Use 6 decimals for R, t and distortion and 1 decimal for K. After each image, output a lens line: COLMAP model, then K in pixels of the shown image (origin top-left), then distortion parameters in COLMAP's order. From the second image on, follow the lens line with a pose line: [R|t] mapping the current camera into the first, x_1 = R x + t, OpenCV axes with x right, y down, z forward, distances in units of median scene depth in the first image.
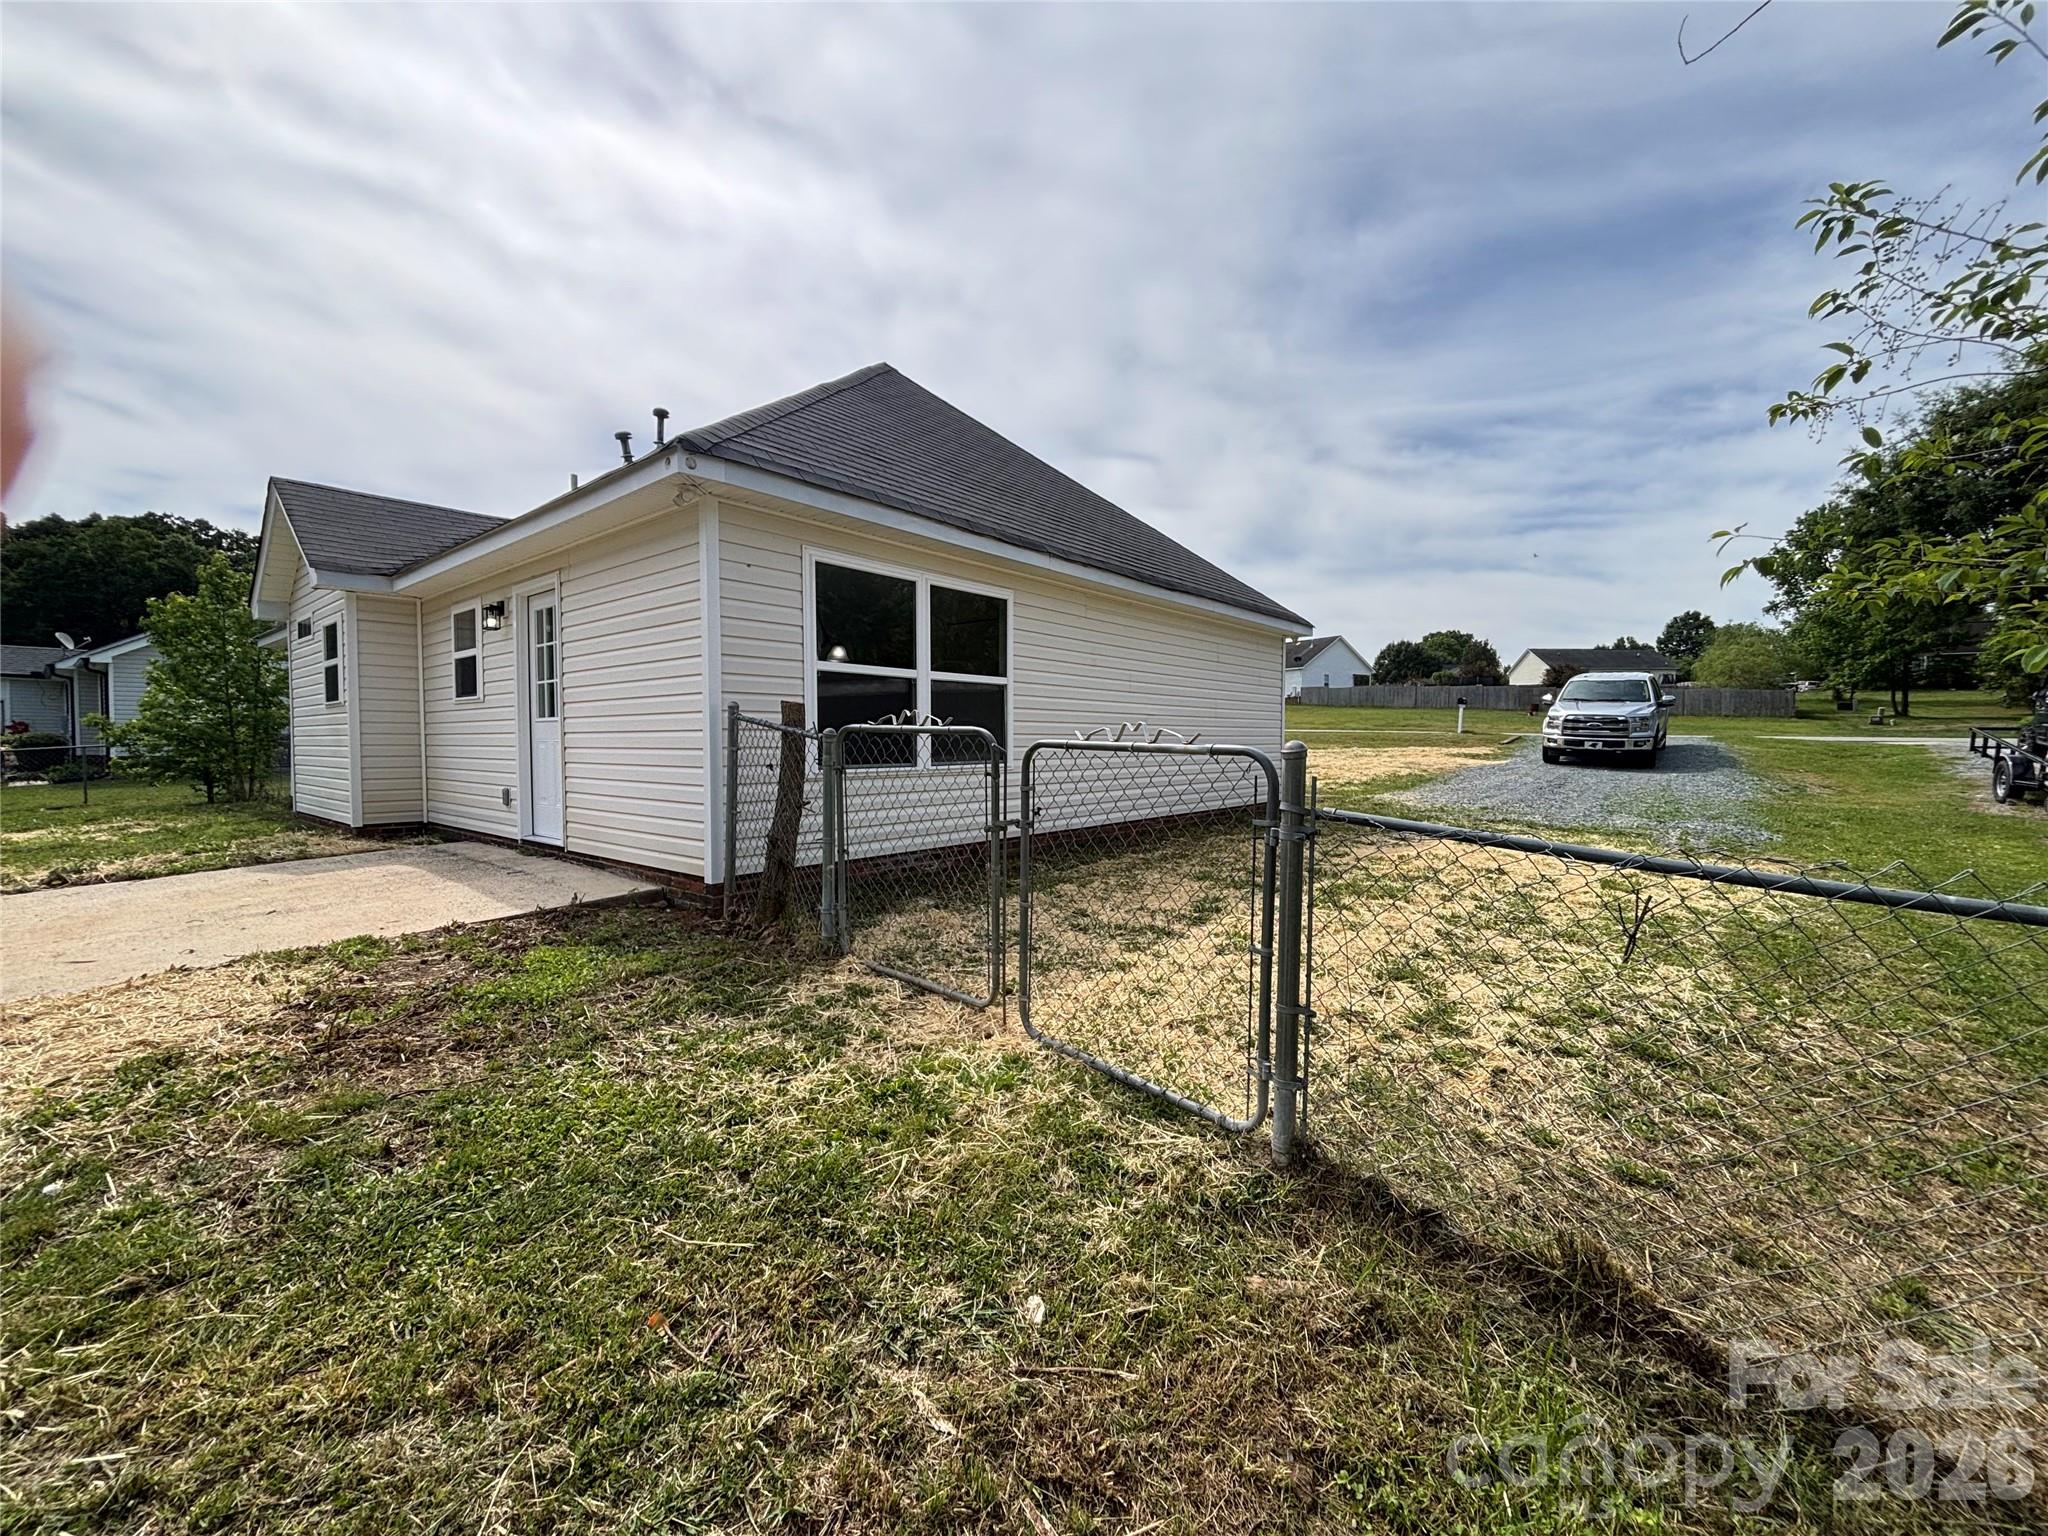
lens RADIAL K [[818.9, 0, 1041.2], [0, 818.9, 763.9], [0, 0, 1]] dist [0.008005, 0.000871]
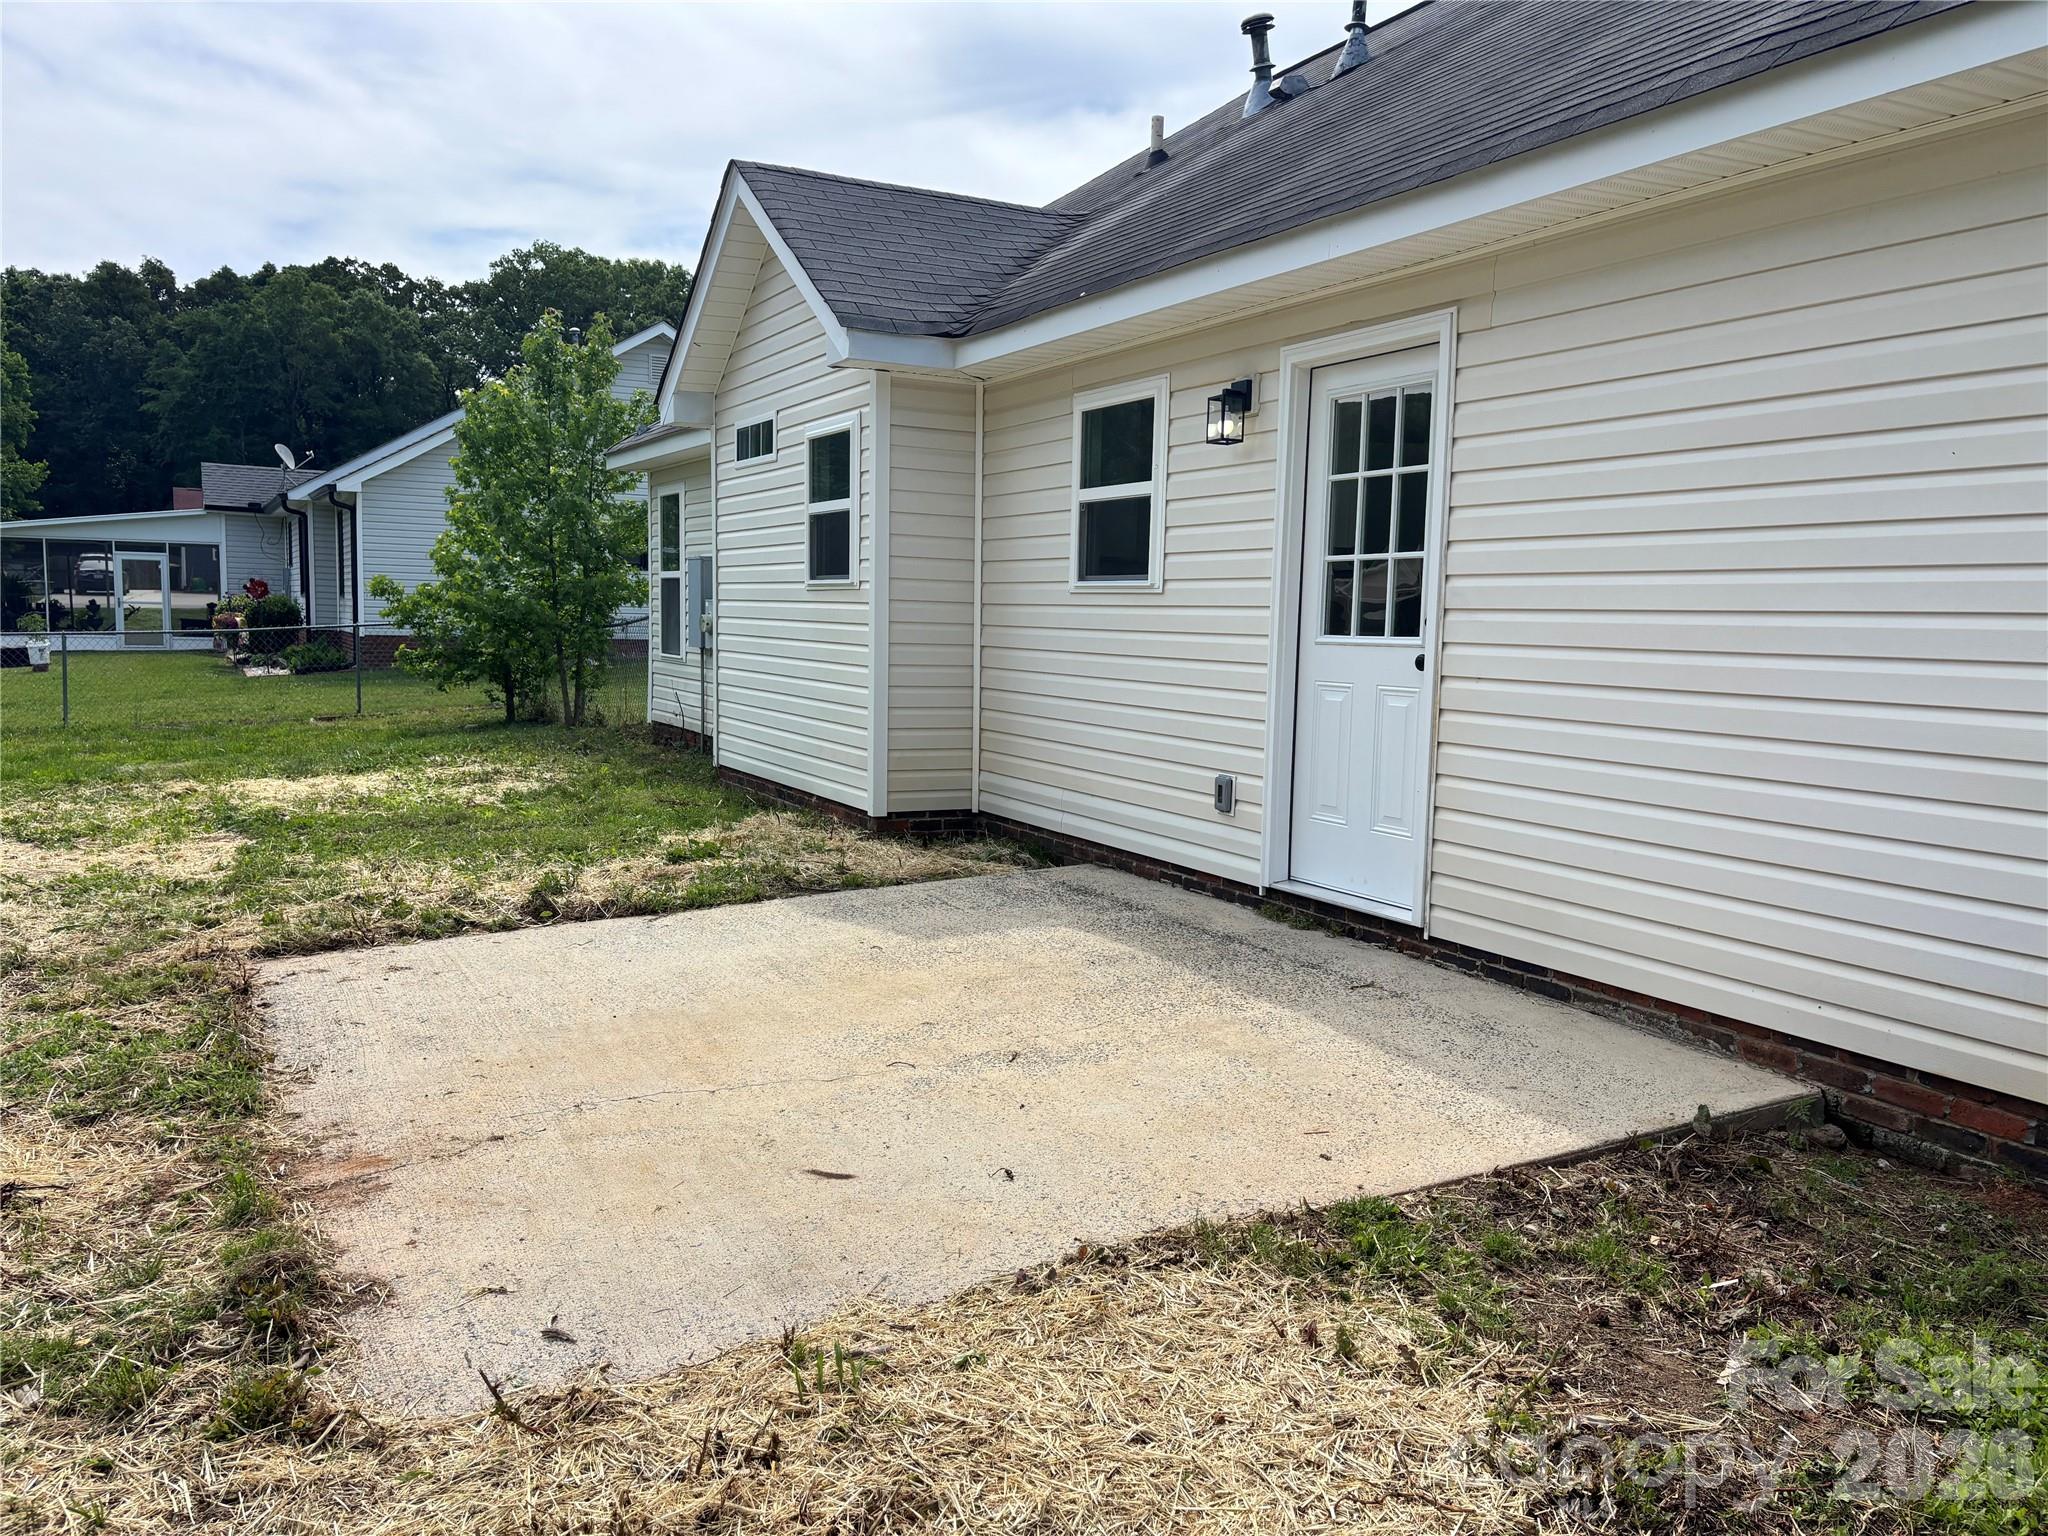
lens RADIAL K [[1572.1, 0, 1088.5], [0, 1572.1, 741.4], [0, 0, 1]] dist [0.072146, -0.003921]
pose [[0.927872, 0.049343, -0.369621, -0.262299], [-0.031783, 0.998065, 0.053451, -0.024798], [0.371543, -0.037848, 0.927644, 0.082317]]
